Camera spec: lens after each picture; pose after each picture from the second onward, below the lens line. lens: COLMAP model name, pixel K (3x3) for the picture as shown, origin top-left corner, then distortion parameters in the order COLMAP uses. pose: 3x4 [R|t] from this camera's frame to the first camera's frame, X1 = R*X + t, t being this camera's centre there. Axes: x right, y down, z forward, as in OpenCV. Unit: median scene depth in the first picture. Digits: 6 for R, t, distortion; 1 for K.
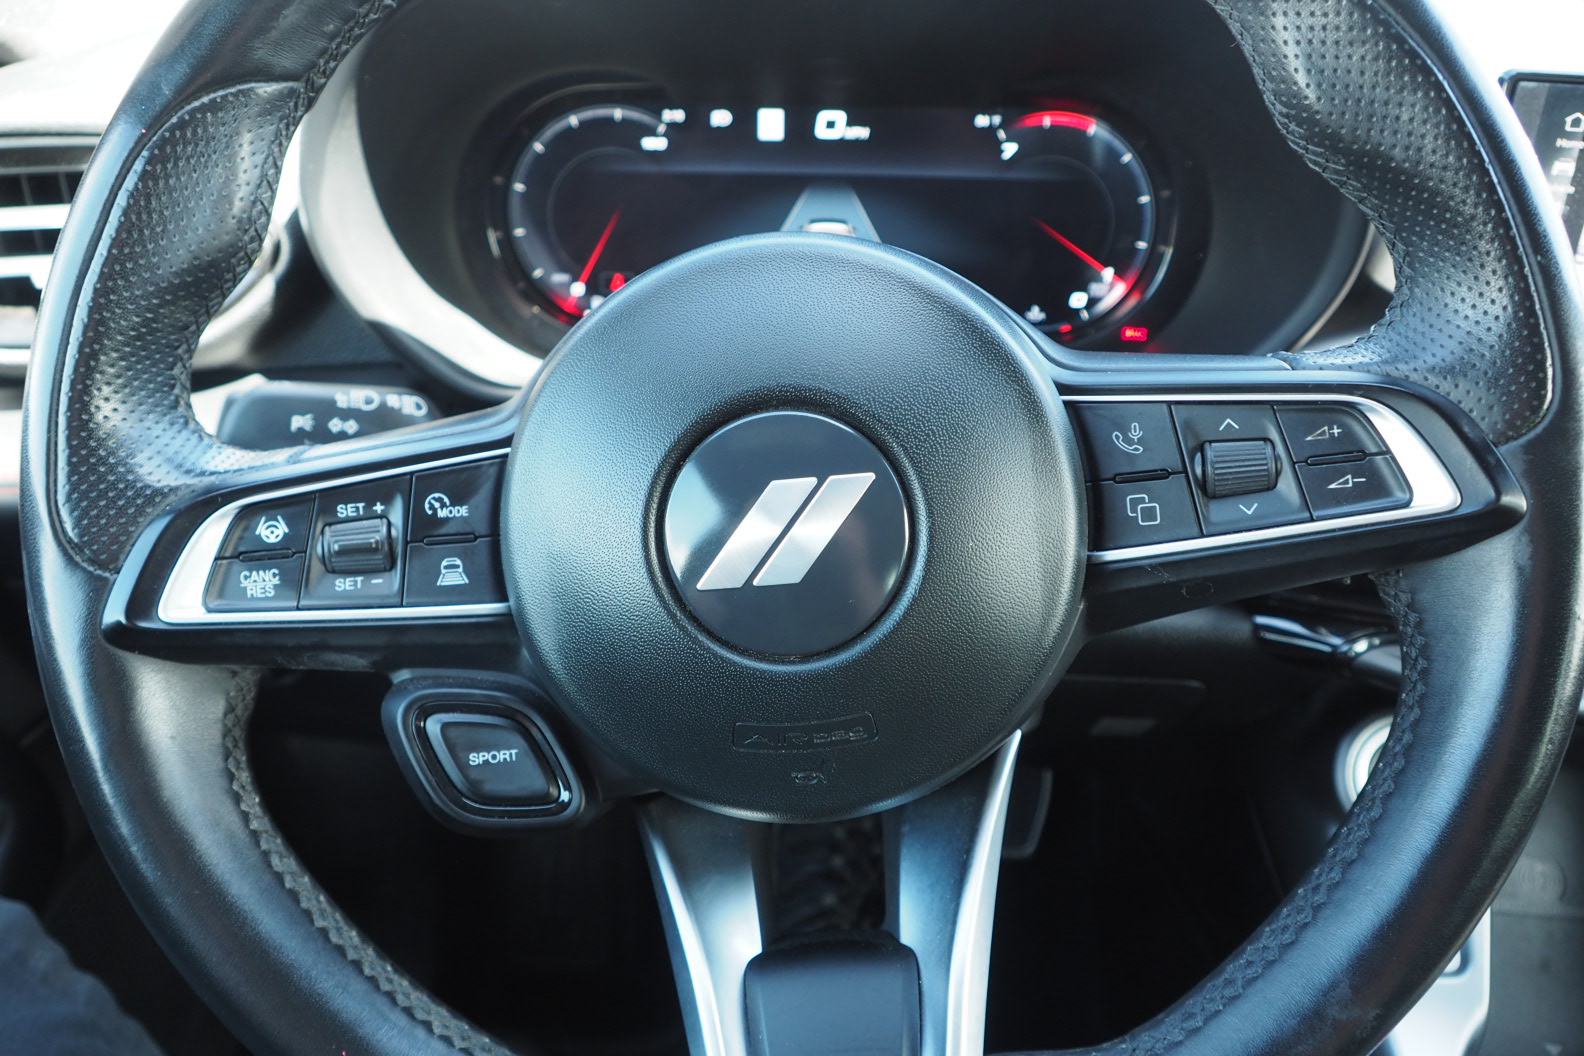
lens RADIAL K [[1115.9, 0, 792.0], [0, 1115.9, 528.0], [0, 0, 1]] dist [-0.045286, -0.000104]
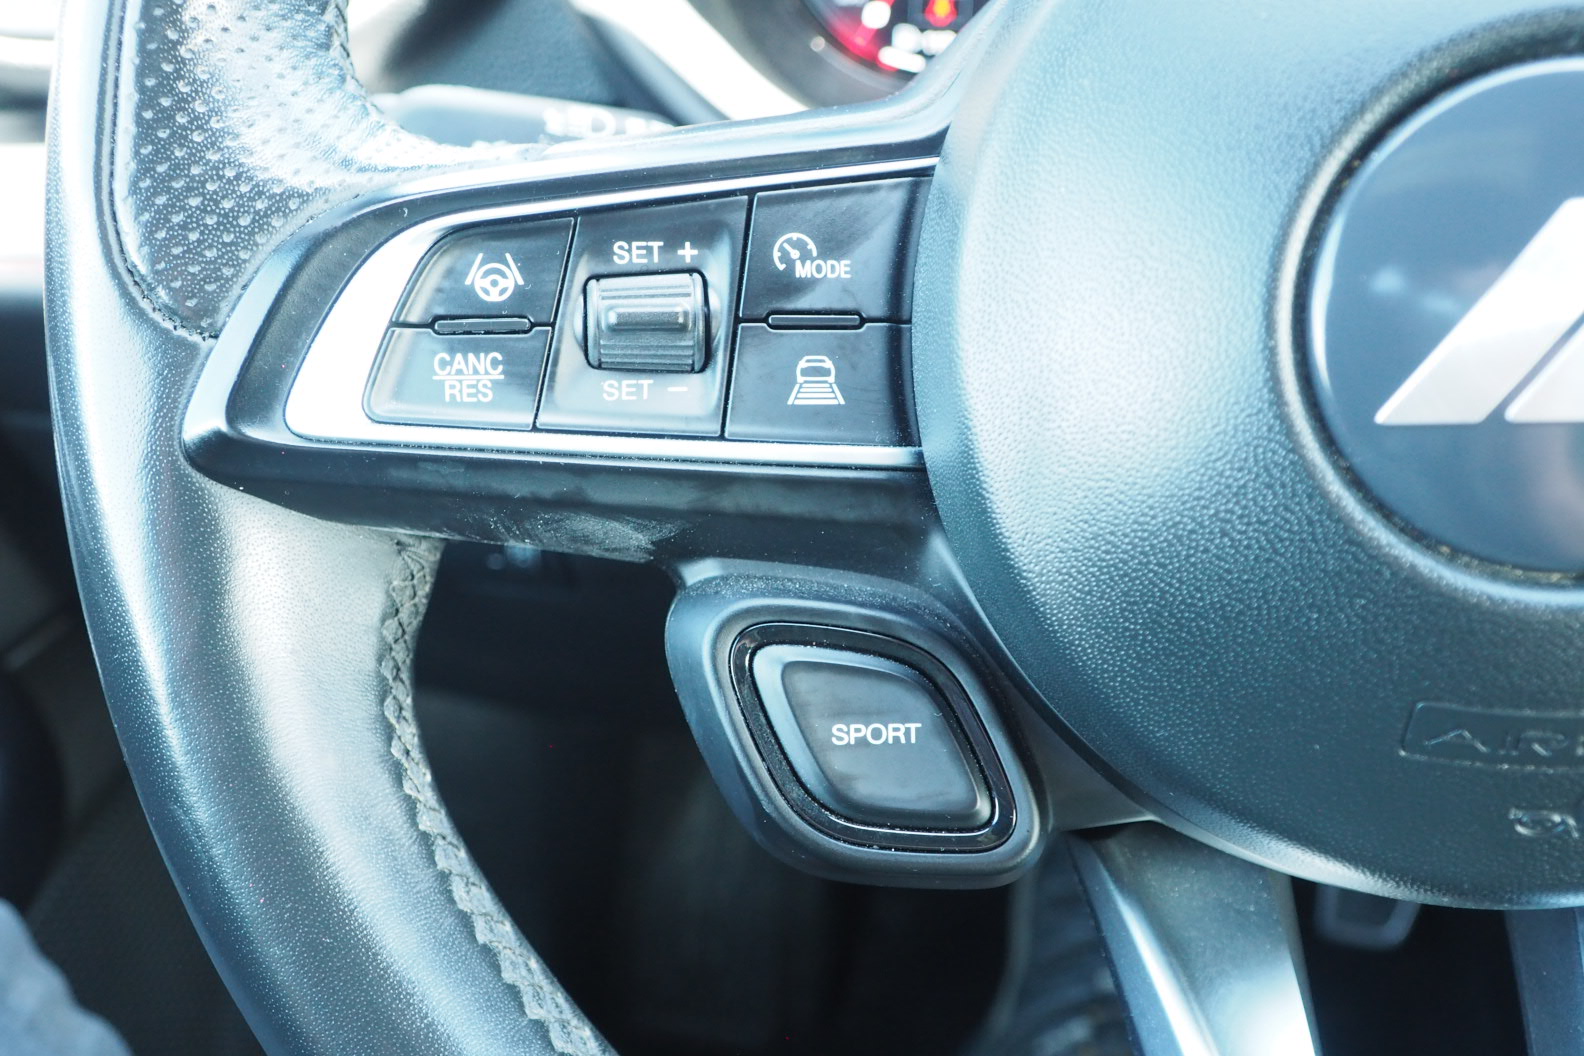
lens RADIAL K [[1415.7, 0, 792.0], [0, 1415.7, 528.0], [0, 0, 1]] dist [-0.037177, -0.002585]
pose [[0.992654, 0.067679, -0.100289, -0.247426], [-0.063392, 0.996958, 0.045336, 0.080273], [0.103053, -0.038646, 0.993925, 0.327621]]
